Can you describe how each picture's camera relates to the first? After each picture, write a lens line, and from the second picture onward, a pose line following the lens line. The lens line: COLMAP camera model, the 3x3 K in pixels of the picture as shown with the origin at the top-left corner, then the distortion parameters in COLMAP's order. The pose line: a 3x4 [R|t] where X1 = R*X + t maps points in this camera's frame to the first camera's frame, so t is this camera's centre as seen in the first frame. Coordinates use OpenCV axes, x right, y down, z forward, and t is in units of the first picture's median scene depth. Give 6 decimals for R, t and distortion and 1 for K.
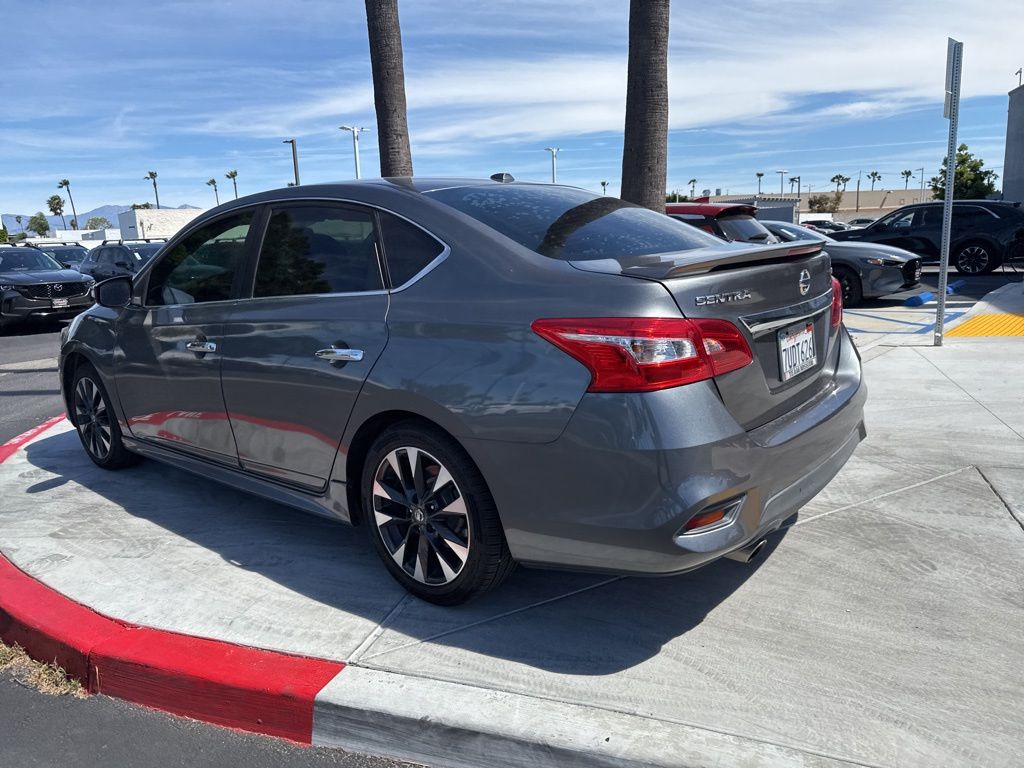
lens RADIAL K [[724.7, 0, 503.3], [0, 724.7, 374.0], [0, 0, 1]] dist [0.021744, -0.031848]
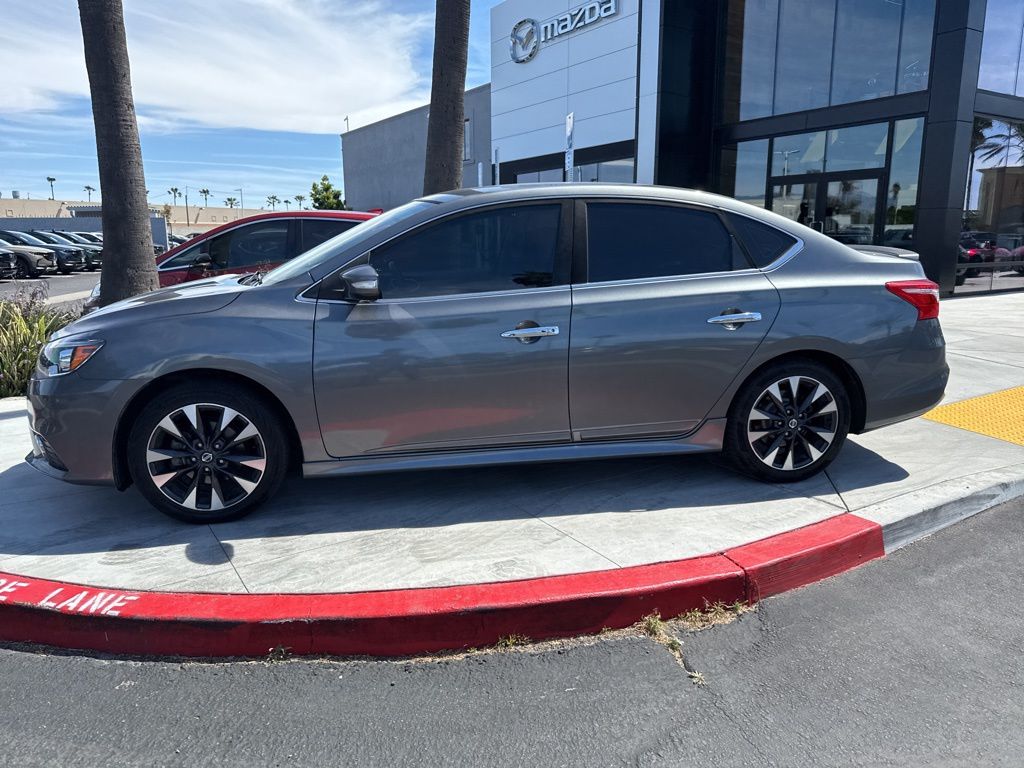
lens RADIAL K [[724.7, 0, 504.4], [0, 724.7, 385.3], [0, 0, 1]] dist [0.021744, -0.031848]
pose [[0.631652, -0.114695, 0.766721, -1.589664], [0.117382, 0.991743, 0.051652, -0.025297], [-0.766314, 0.057373, 0.639899, 0.493461]]
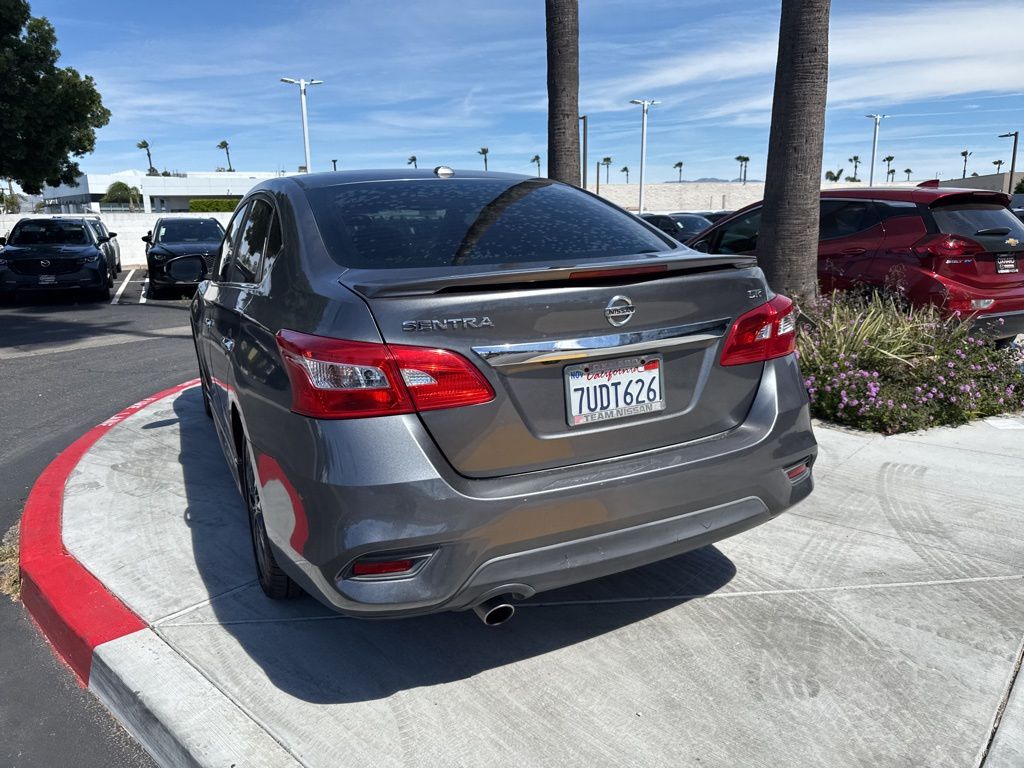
lens RADIAL K [[724.7, 0, 501.5], [0, 724.7, 378.8], [0, 0, 1]] dist [0.021744, -0.031848]
pose [[0.913419, 0.112223, -0.391245, 0.582146], [-0.096368, 0.993536, 0.059998, -0.079933], [0.395449, -0.017100, 0.918329, 0.183330]]
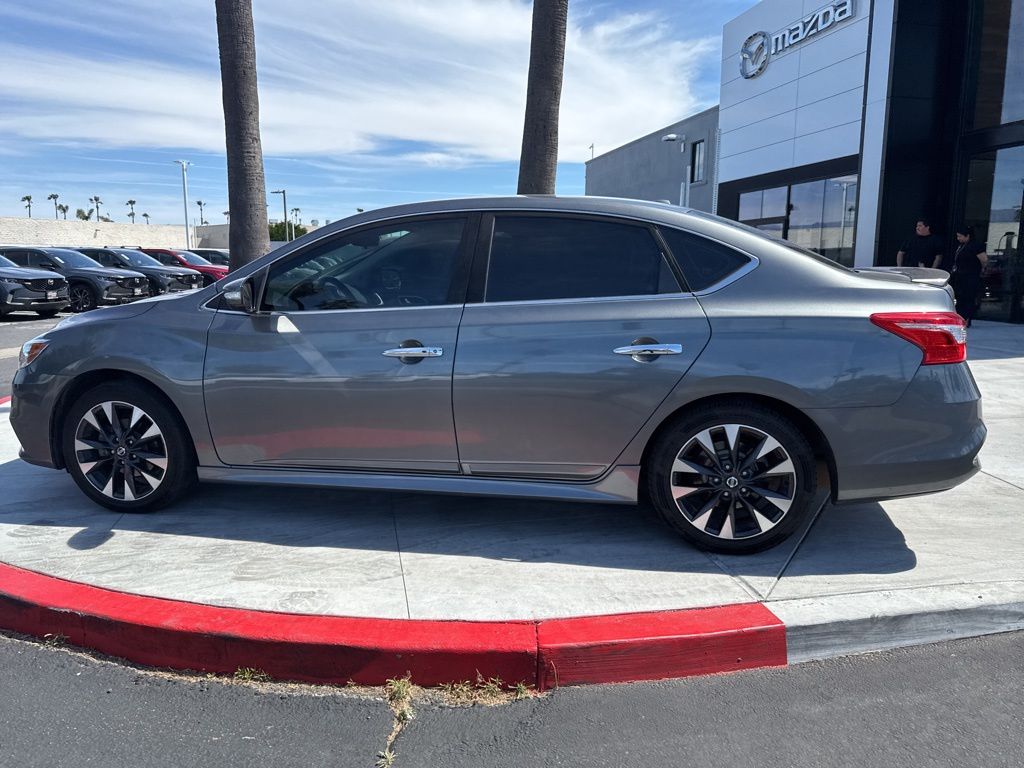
lens RADIAL K [[724.7, 0, 503.9], [0, 724.7, 380.3], [0, 0, 1]] dist [0.021744, -0.031848]
pose [[0.860440, -0.034826, 0.508361, -1.033150], [0.050321, 0.998592, -0.016763, 0.029110], [-0.507061, 0.040004, 0.860981, 0.148568]]
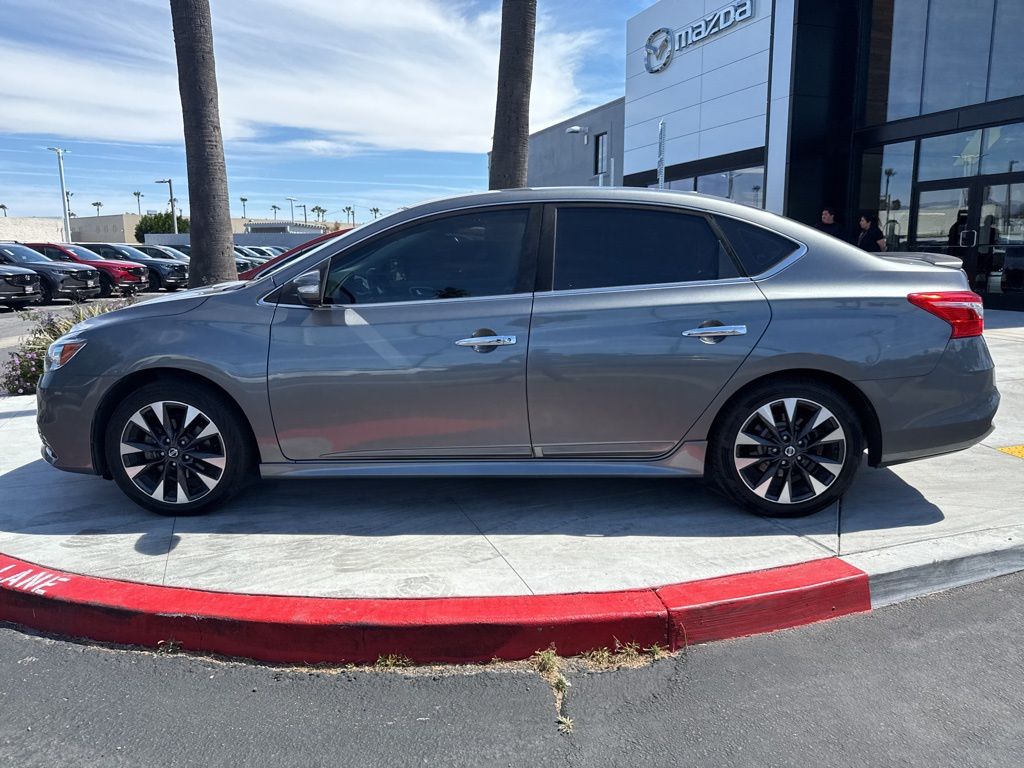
lens RADIAL K [[724.7, 0, 503.4], [0, 724.7, 379.5], [0, 0, 1]] dist [0.021744, -0.031848]
pose [[0.779019, -0.070681, 0.623004, -1.309641], [0.086706, 0.996223, 0.004604, 0.016702], [-0.620976, 0.050432, 0.782205, 0.285239]]
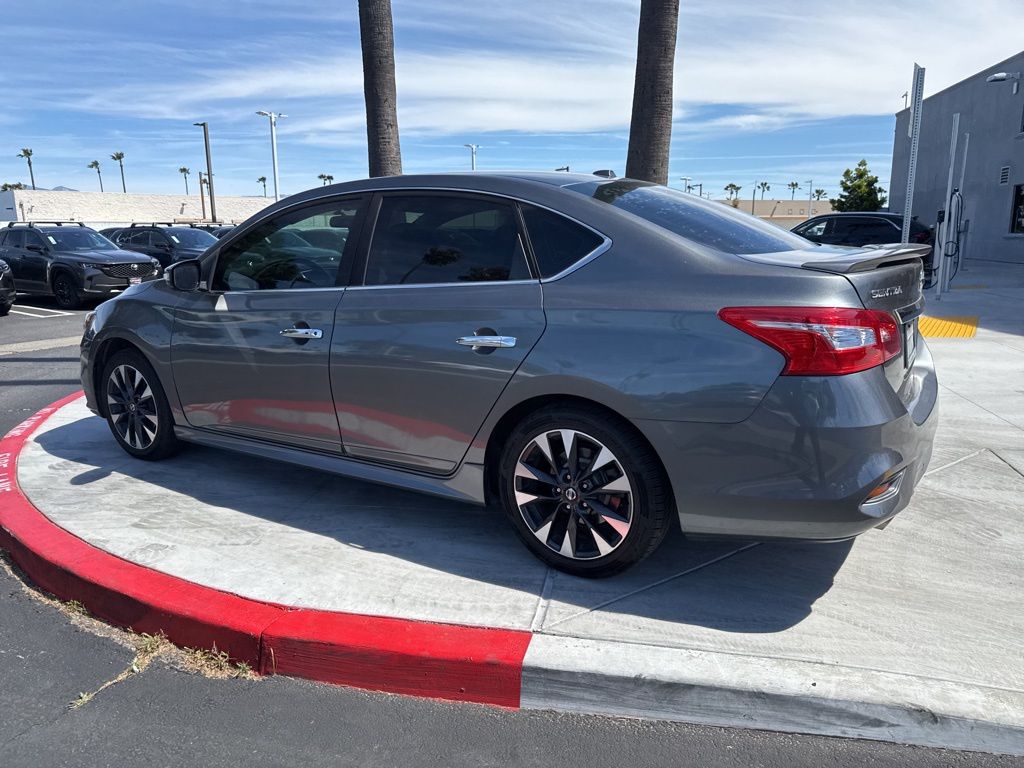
lens RADIAL K [[724.7, 0, 503.3], [0, 724.7, 385.1], [0, 0, 1]] dist [0.021744, -0.031848]
pose [[0.991145, 0.005108, 0.132686, -0.351147], [-0.007575, 0.999808, 0.018095, 0.018117], [-0.132568, -0.018940, 0.990993, -0.027459]]
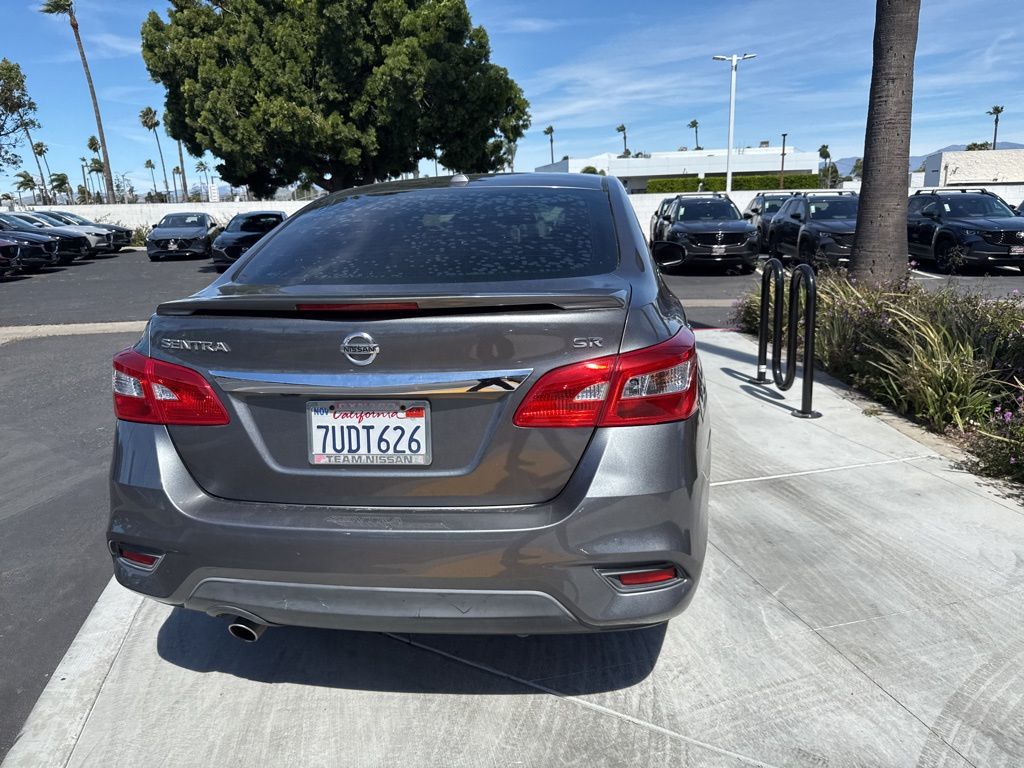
lens RADIAL K [[724.7, 0, 506.3], [0, 724.7, 380.5], [0, 0, 1]] dist [0.021744, -0.031848]
pose [[0.527748, 0.228690, -0.818036, 1.035345], [-0.159720, 0.972613, 0.168862, -0.226806], [0.834249, 0.041541, 0.549820, 0.676897]]
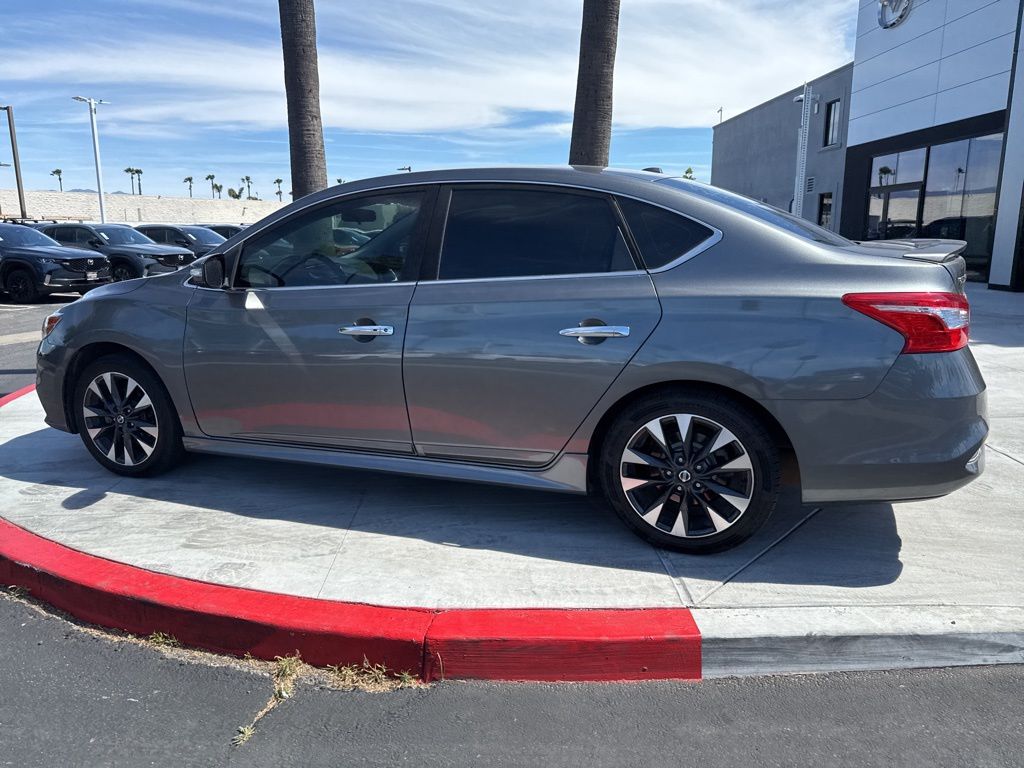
lens RADIAL K [[724.7, 0, 503.7], [0, 724.7, 385.3], [0, 0, 1]] dist [0.021744, -0.031848]
pose [[0.936156, -0.032544, 0.350077, -0.749184], [0.027641, 0.999437, 0.018993, 0.028806], [-0.350498, -0.008104, 0.936528, 0.061366]]
